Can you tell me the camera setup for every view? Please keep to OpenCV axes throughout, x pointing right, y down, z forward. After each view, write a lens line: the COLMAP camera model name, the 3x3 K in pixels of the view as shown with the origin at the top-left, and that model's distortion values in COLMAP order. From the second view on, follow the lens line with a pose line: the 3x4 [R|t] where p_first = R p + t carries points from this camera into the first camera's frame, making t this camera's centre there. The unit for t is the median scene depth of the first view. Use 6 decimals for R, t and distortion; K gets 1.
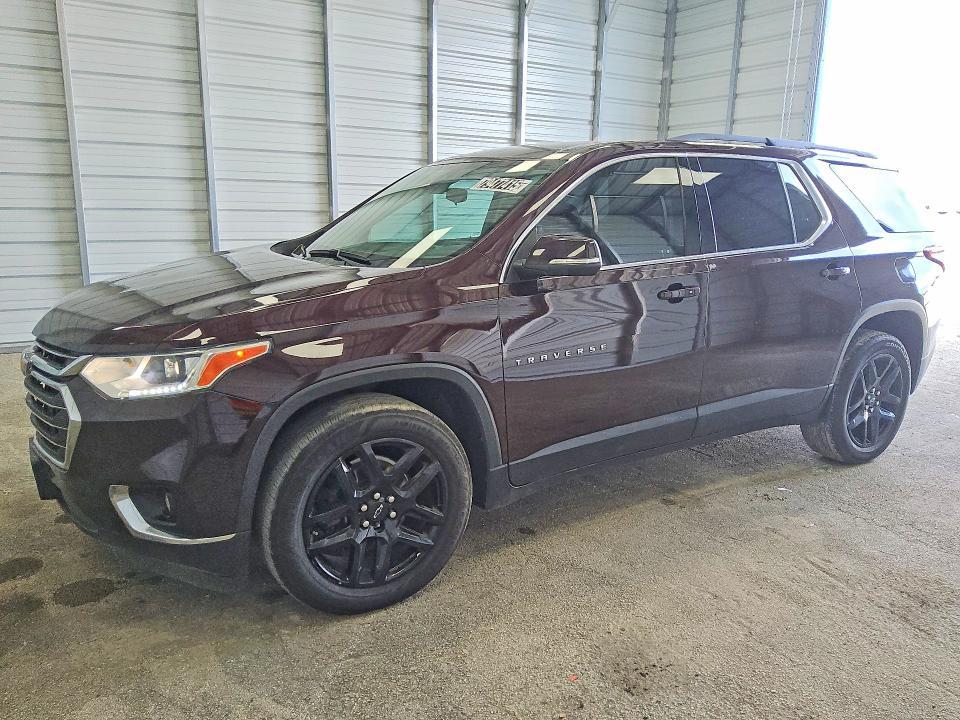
lens RADIAL K [[759.6, 0, 477.8], [0, 759.6, 367.0], [0, 0, 1]] dist [-0.000591, 0.023148]
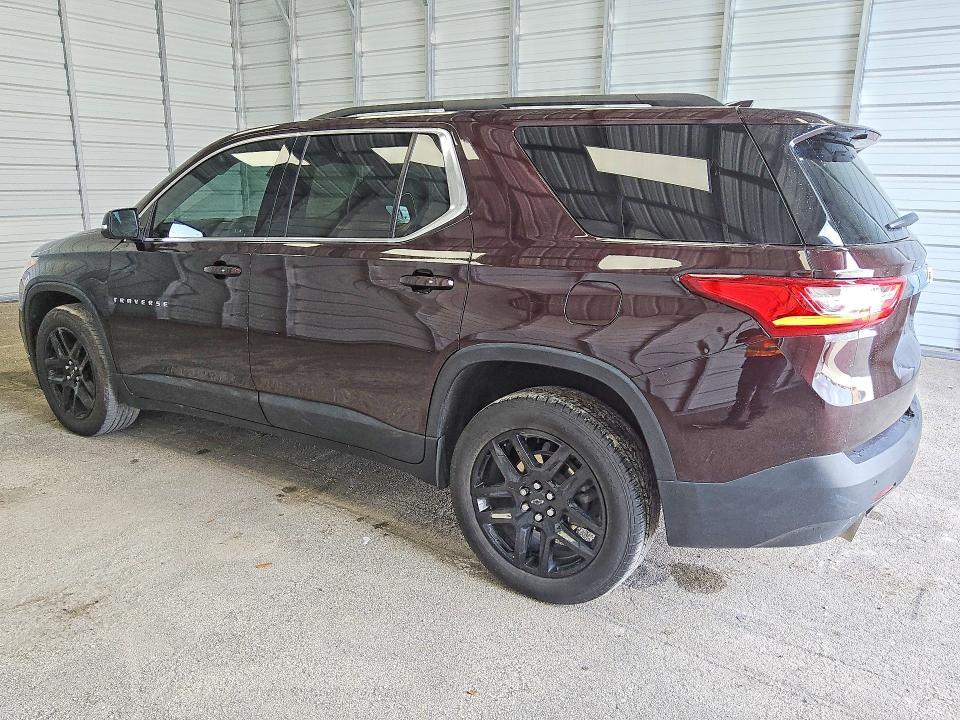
lens RADIAL K [[759.6, 0, 475.6], [0, 759.6, 358.6], [0, 0, 1]] dist [-0.000591, 0.023148]
pose [[0.367019, 0.193521, -0.909861, 1.230350], [-0.196831, 0.972129, 0.127367, -0.163348], [0.909150, 0.132342, 0.394881, 0.826882]]
